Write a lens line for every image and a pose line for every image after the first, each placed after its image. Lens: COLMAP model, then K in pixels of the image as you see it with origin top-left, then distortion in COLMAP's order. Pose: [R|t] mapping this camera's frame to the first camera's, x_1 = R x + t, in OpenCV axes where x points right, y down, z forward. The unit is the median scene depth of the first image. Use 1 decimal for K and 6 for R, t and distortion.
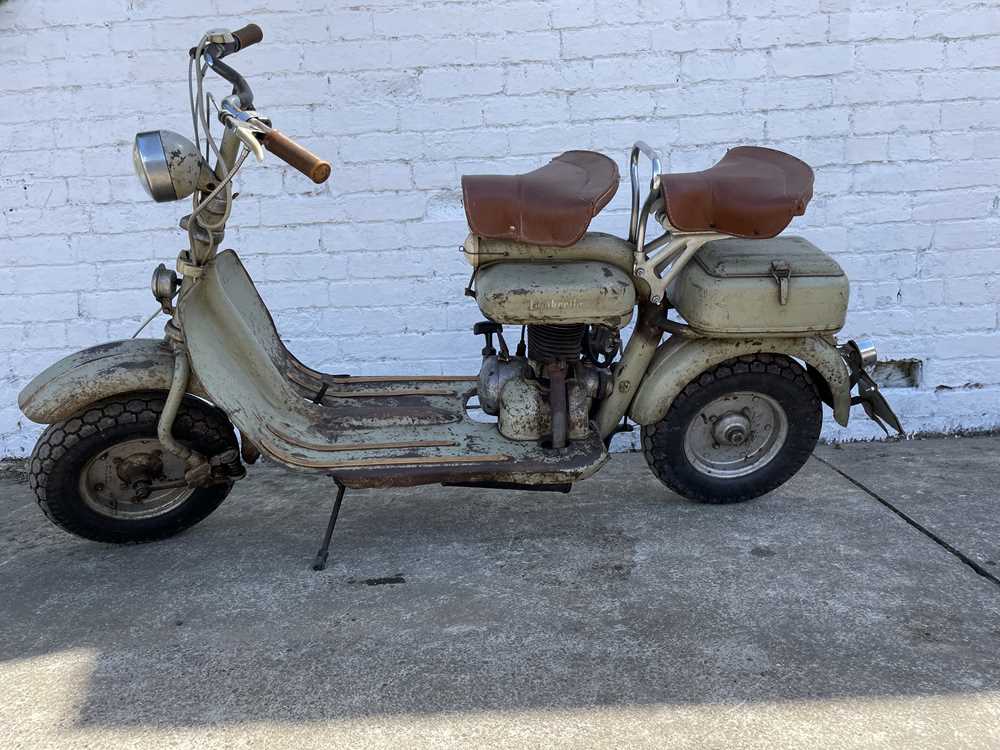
lens RADIAL K [[767.4, 0, 500.0], [0, 767.4, 375.0], [0, 0, 1]] dist [0.077748, -0.114026]
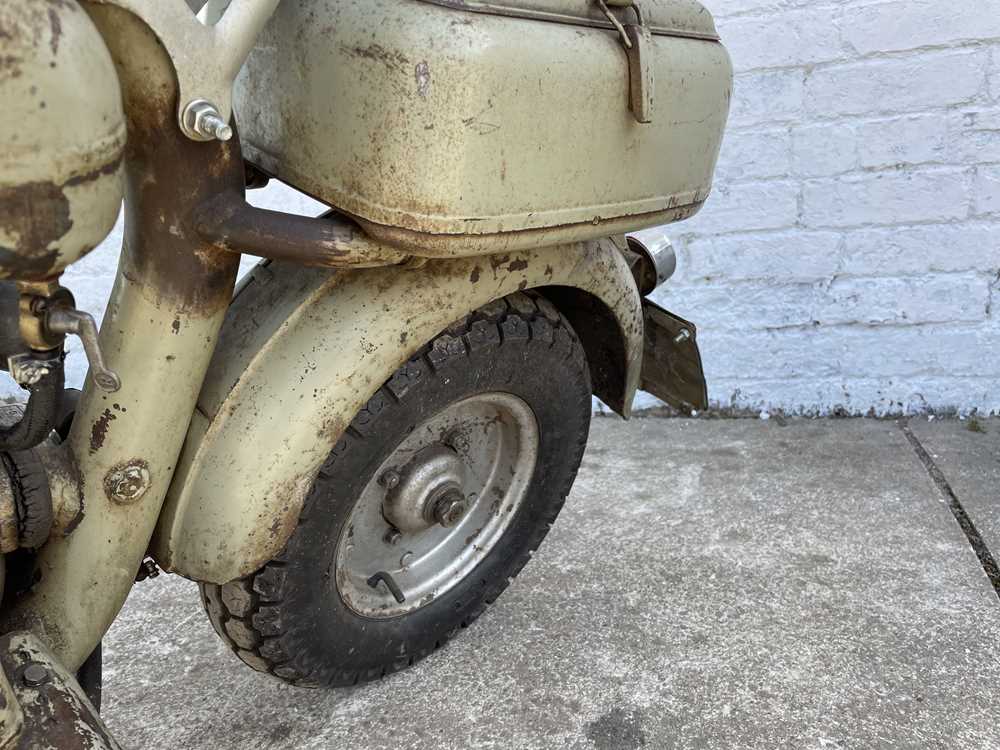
lens RADIAL K [[784.2, 0, 500.0], [0, 784.2, 375.0], [0, 0, 1]] dist [0.080059, -0.119471]
pose [[0.966462, 0.032261, -0.254776, 0.270210], [0.002117, 0.991044, 0.133521, -0.014946], [0.256802, -0.129583, 0.957738, 0.420353]]
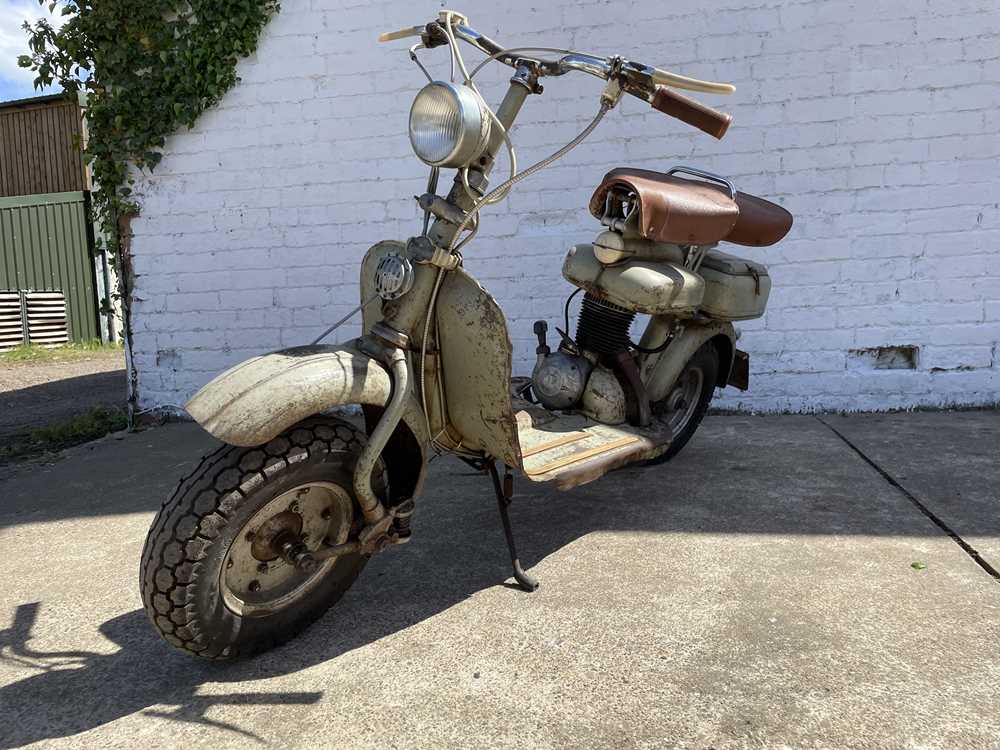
lens RADIAL K [[768.1, 0, 498.6], [0, 768.1, 355.7], [0, 0, 1]] dist [0.083635, -0.124284]
pose [[0.986847, 0.018548, -0.160586, 0.092574], [-0.025741, 0.998751, -0.042828, 0.067846], [0.159591, 0.046398, 0.986092, -0.327316]]
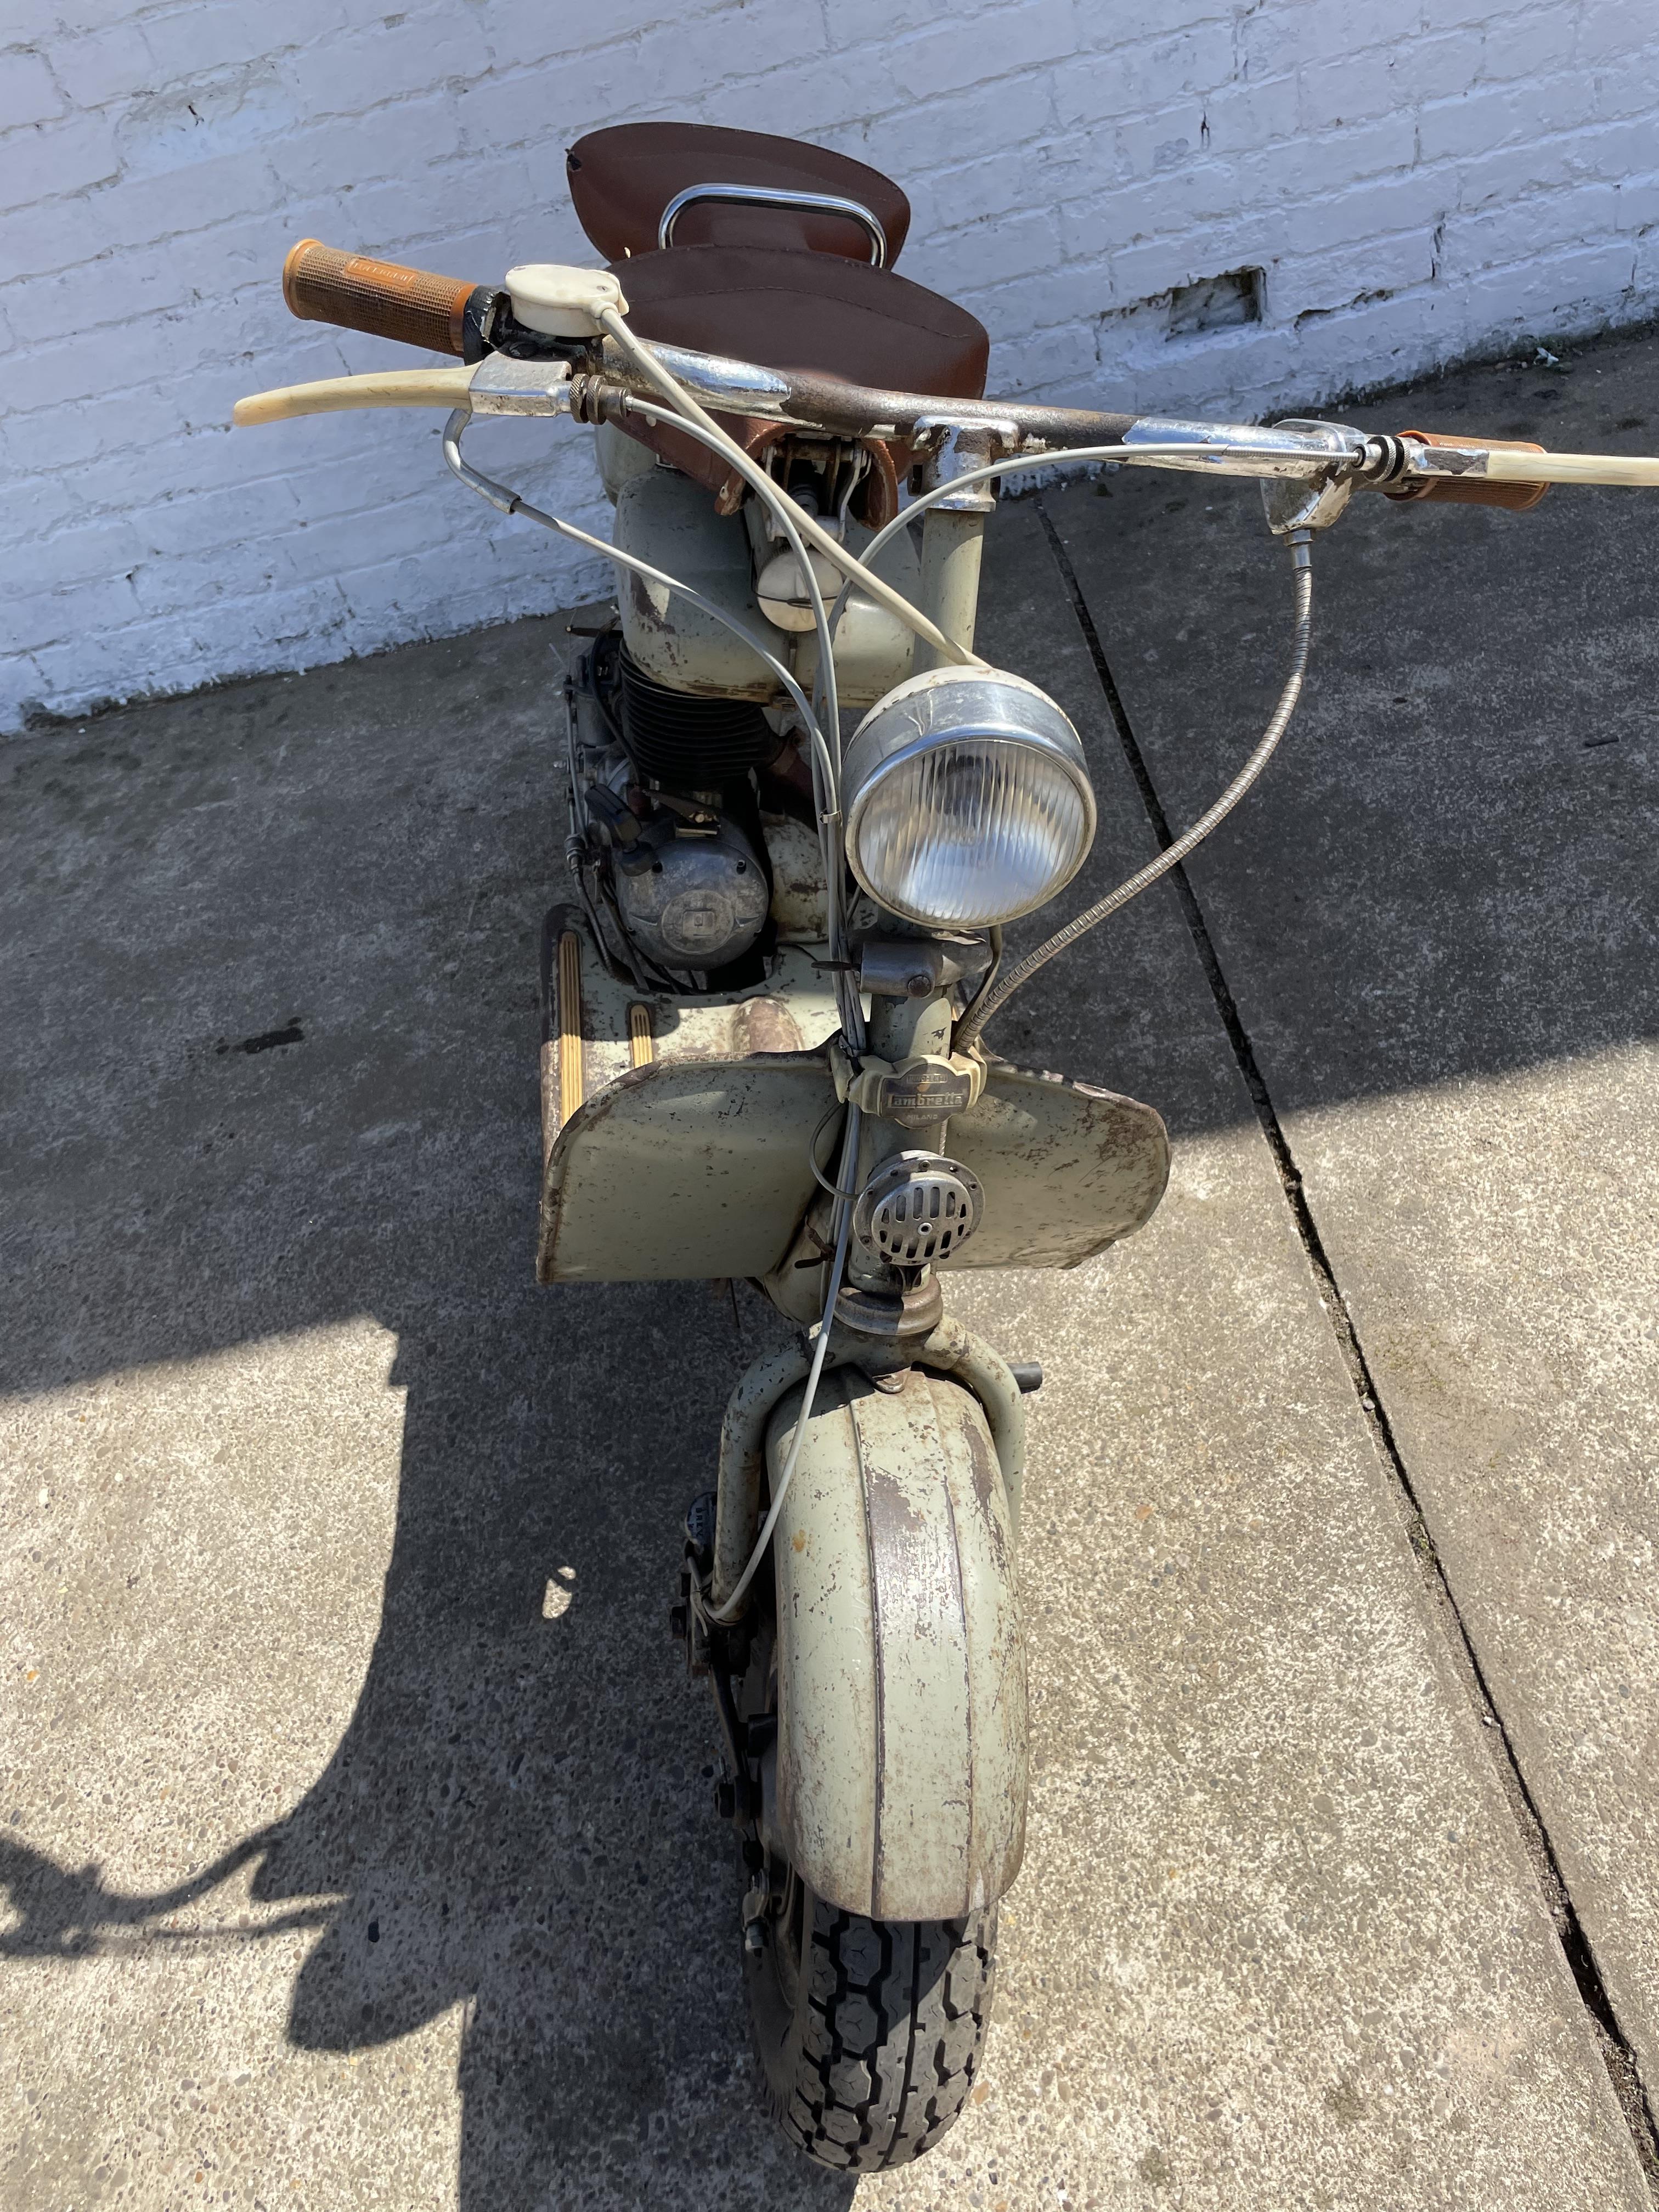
lens RADIAL K [[1697.5, 0, 854.7], [0, 1697.5, 1098.9], [0, 0, 1]] dist [0.077748, -0.114026]
pose [[0.980288, -0.194552, -0.034421, 0.245178], [0.176249, 0.782381, 0.597341, -0.307778], [-0.089283, -0.591633, 0.801248, -0.131666]]
